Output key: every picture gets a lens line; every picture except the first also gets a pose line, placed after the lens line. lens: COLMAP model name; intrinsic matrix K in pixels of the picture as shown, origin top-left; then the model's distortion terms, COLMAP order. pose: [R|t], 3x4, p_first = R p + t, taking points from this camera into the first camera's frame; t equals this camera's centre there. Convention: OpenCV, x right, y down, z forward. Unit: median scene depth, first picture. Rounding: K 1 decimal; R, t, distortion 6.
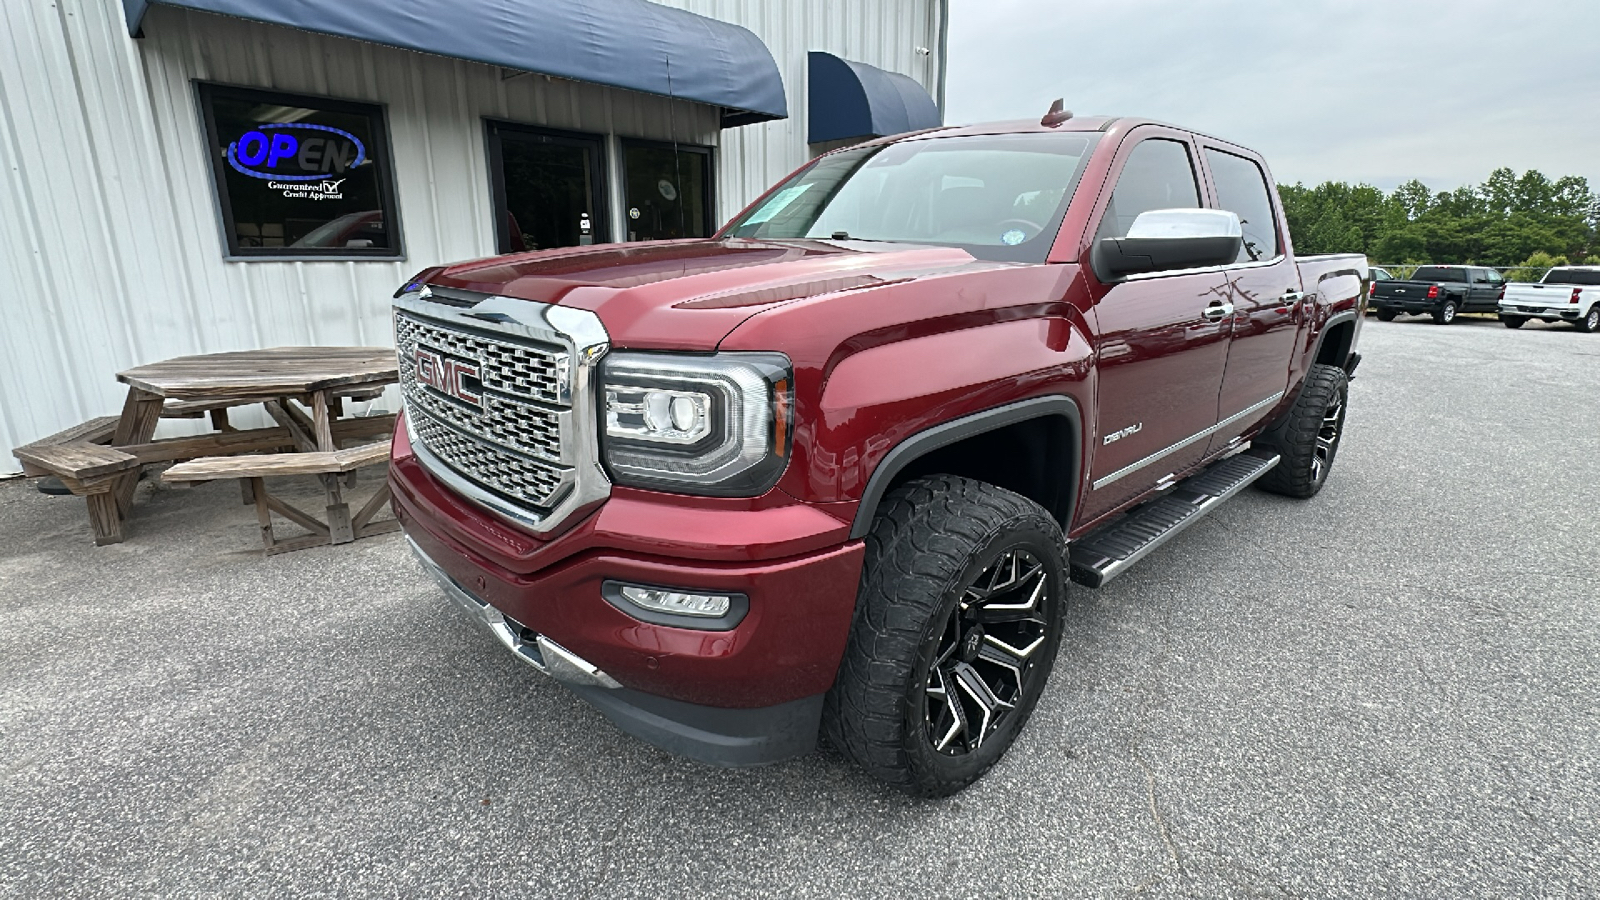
lens RADIAL K [[733.3, 0, 802.0], [0, 733.3, 451.4], [0, 0, 1]] dist [-0.003798, 0.000146]
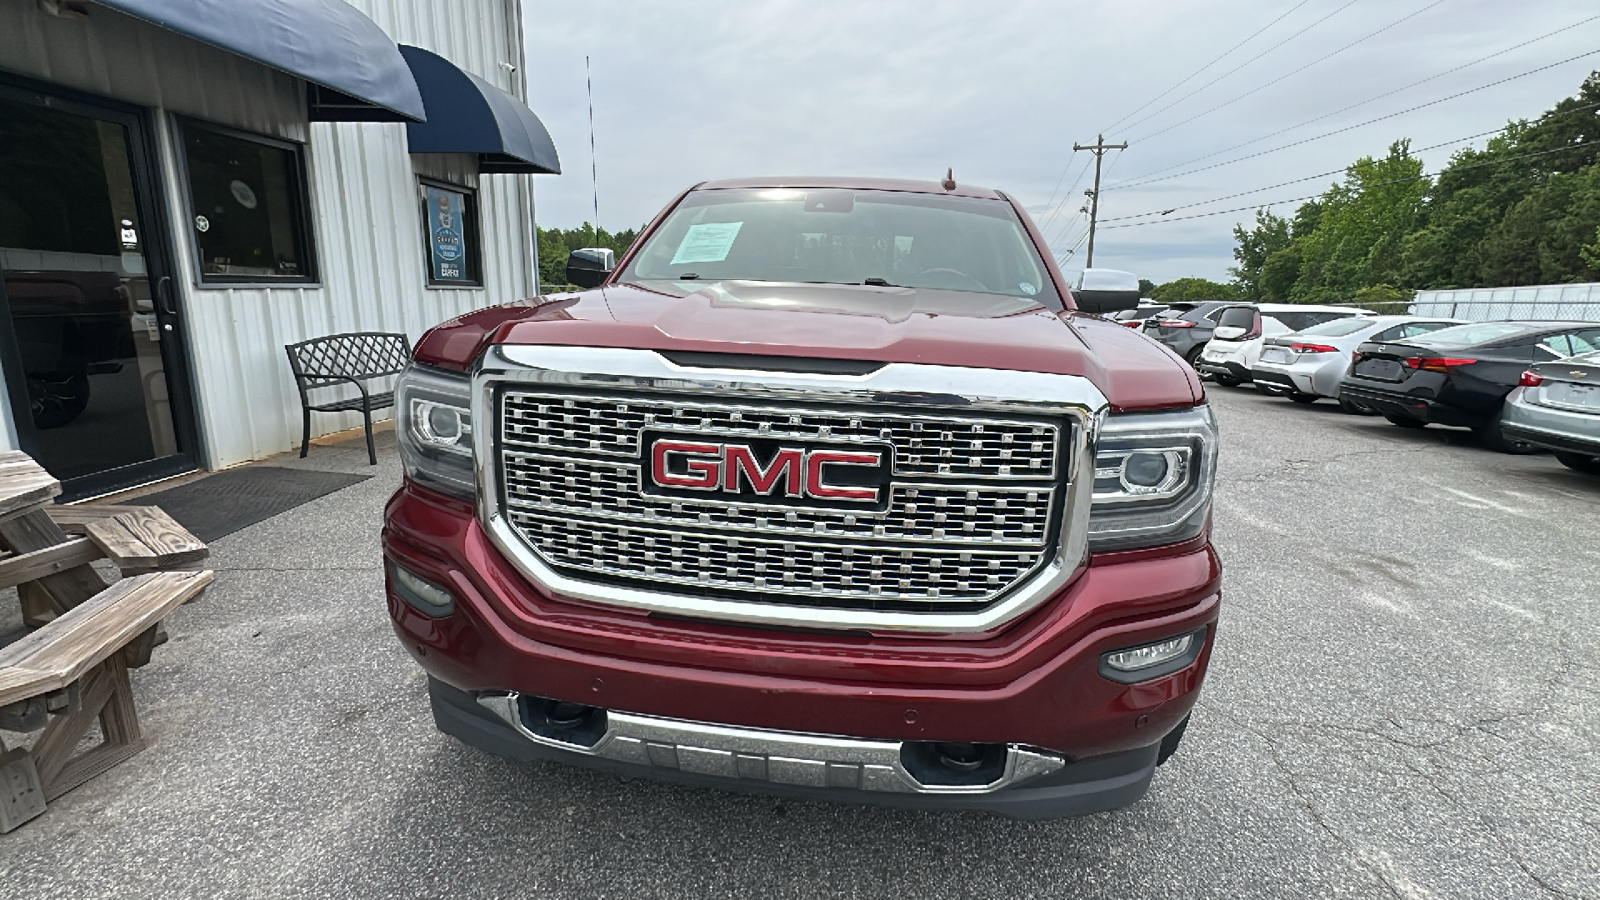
lens RADIAL K [[733.3, 0, 802.0], [0, 733.3, 451.4], [0, 0, 1]] dist [-0.003798, 0.000146]
pose [[0.767436, -0.127056, 0.628409, -0.268477], [0.147795, 0.988827, 0.019436, -0.038266], [-0.623858, 0.077960, 0.777640, 0.114442]]
